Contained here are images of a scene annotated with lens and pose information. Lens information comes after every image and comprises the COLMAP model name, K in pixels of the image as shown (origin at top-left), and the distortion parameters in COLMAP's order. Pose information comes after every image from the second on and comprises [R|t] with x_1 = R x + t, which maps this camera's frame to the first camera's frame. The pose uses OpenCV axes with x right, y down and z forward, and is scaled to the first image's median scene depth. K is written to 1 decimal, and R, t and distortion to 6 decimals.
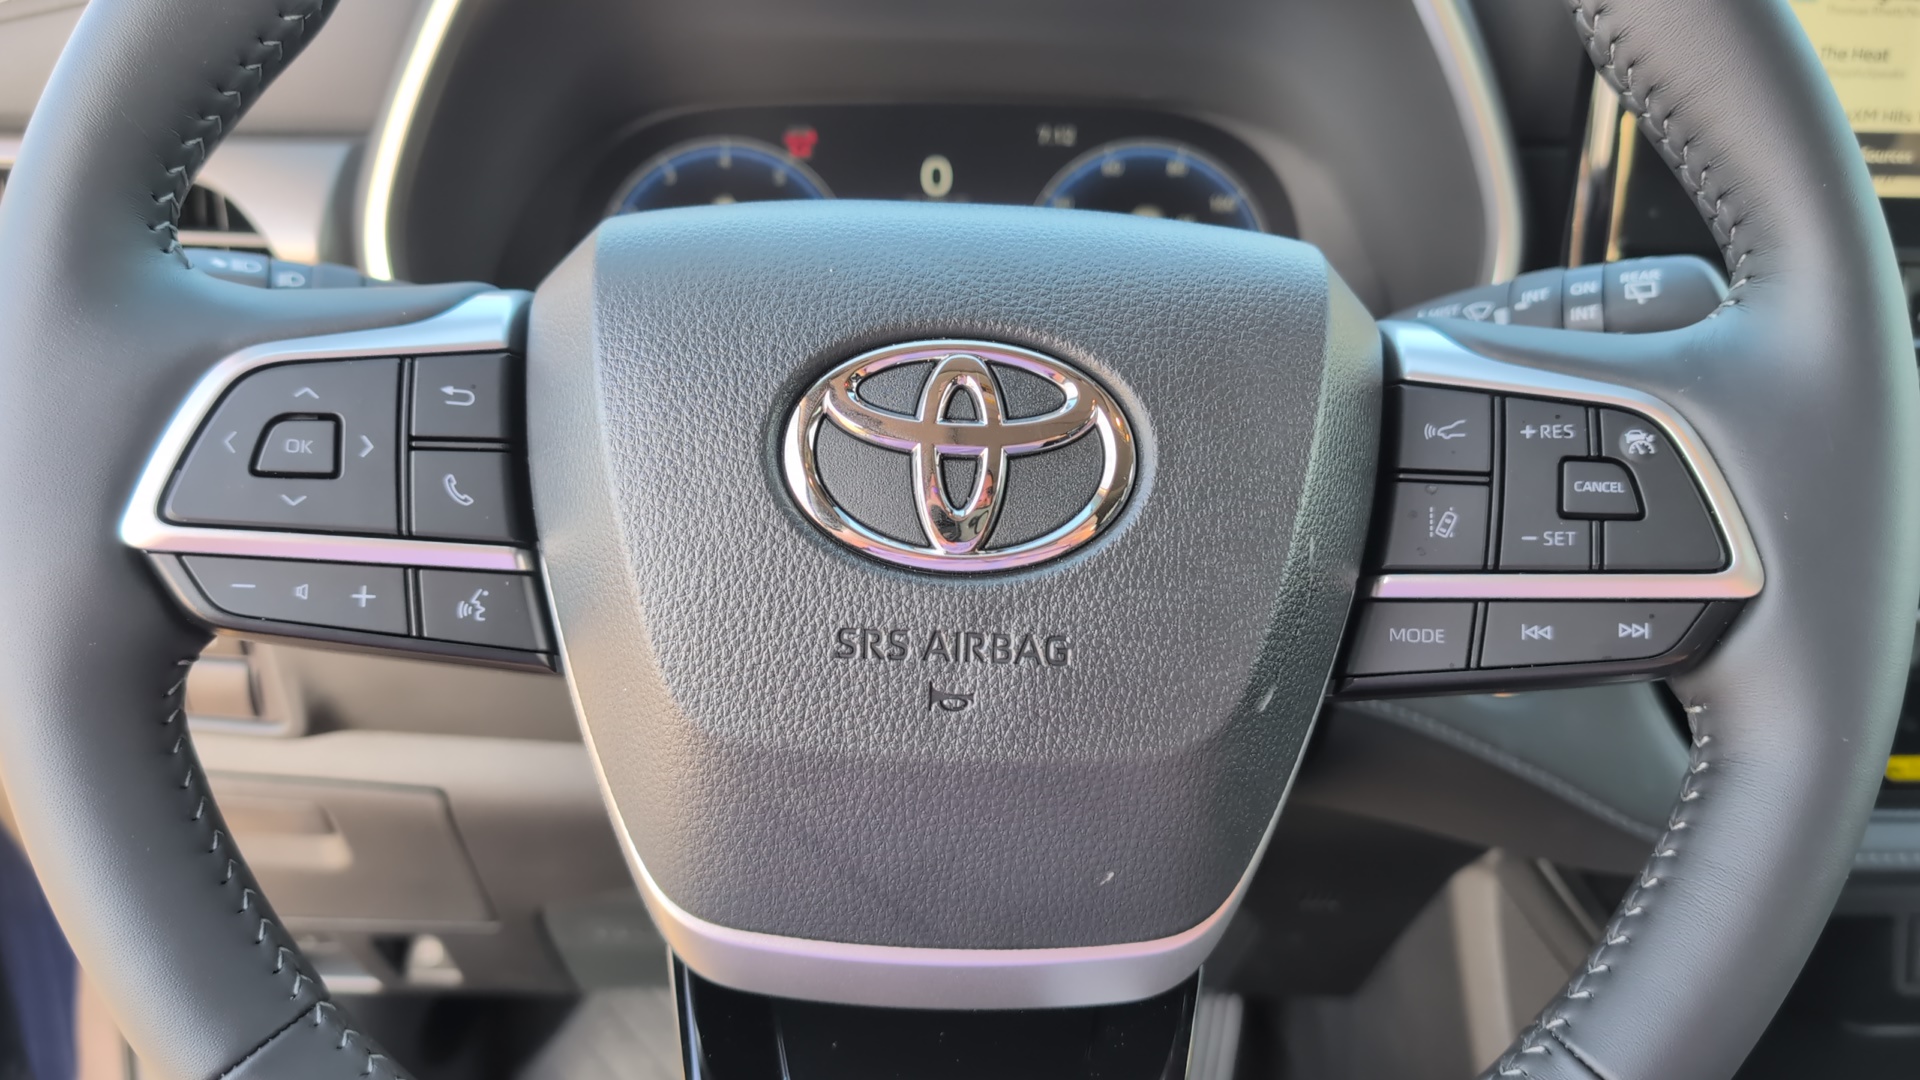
lens RADIAL K [[1585.8, 0, 960.0], [0, 1585.8, 540.0], [0, 0, 1]] dist [0.008263, -0.000632]
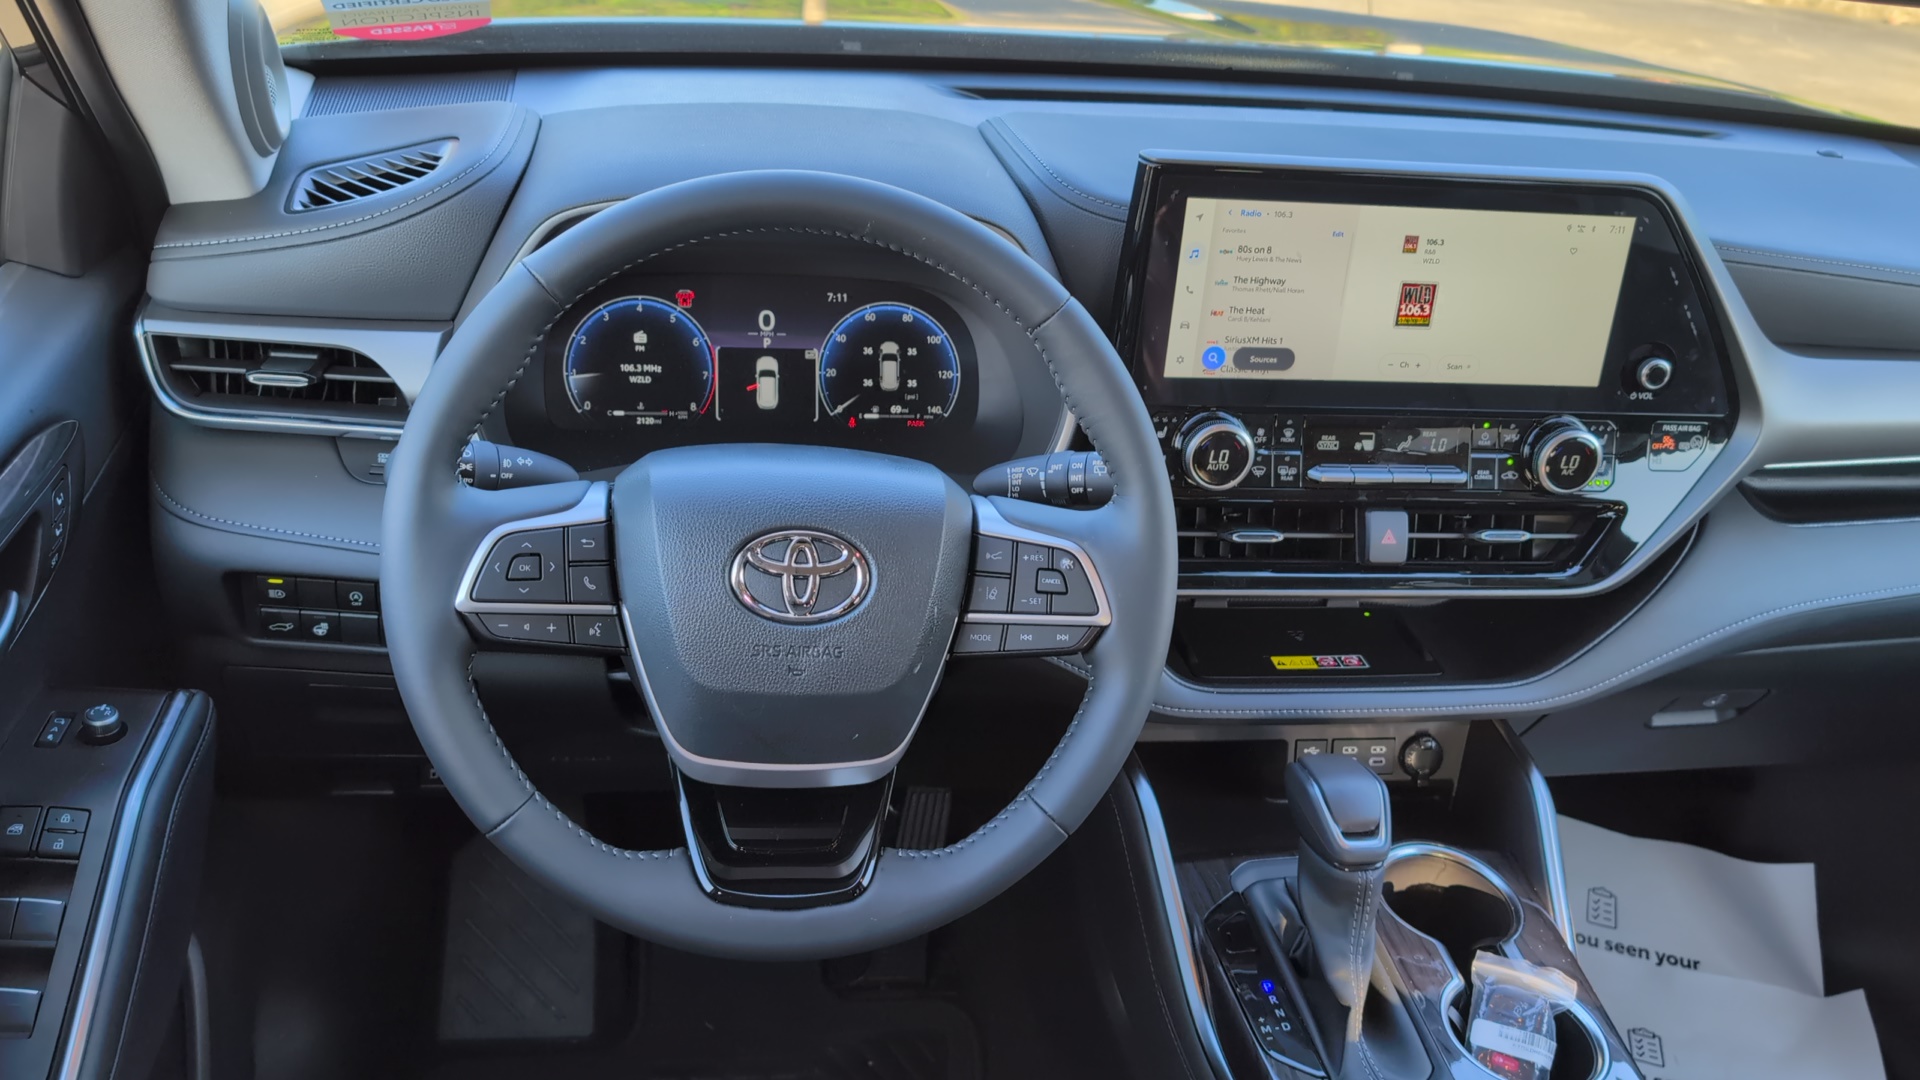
lens RADIAL K [[1532.8, 0, 960.0], [0, 1532.8, 540.0], [0, 0, 1]] dist [0.200067, -0.000928]
pose [[0.989236, 0.006100, 0.146201, -0.102140], [-0.022070, 0.993921, 0.107861, -0.360147], [-0.144655, -0.109927, 0.983357, -1.386909]]
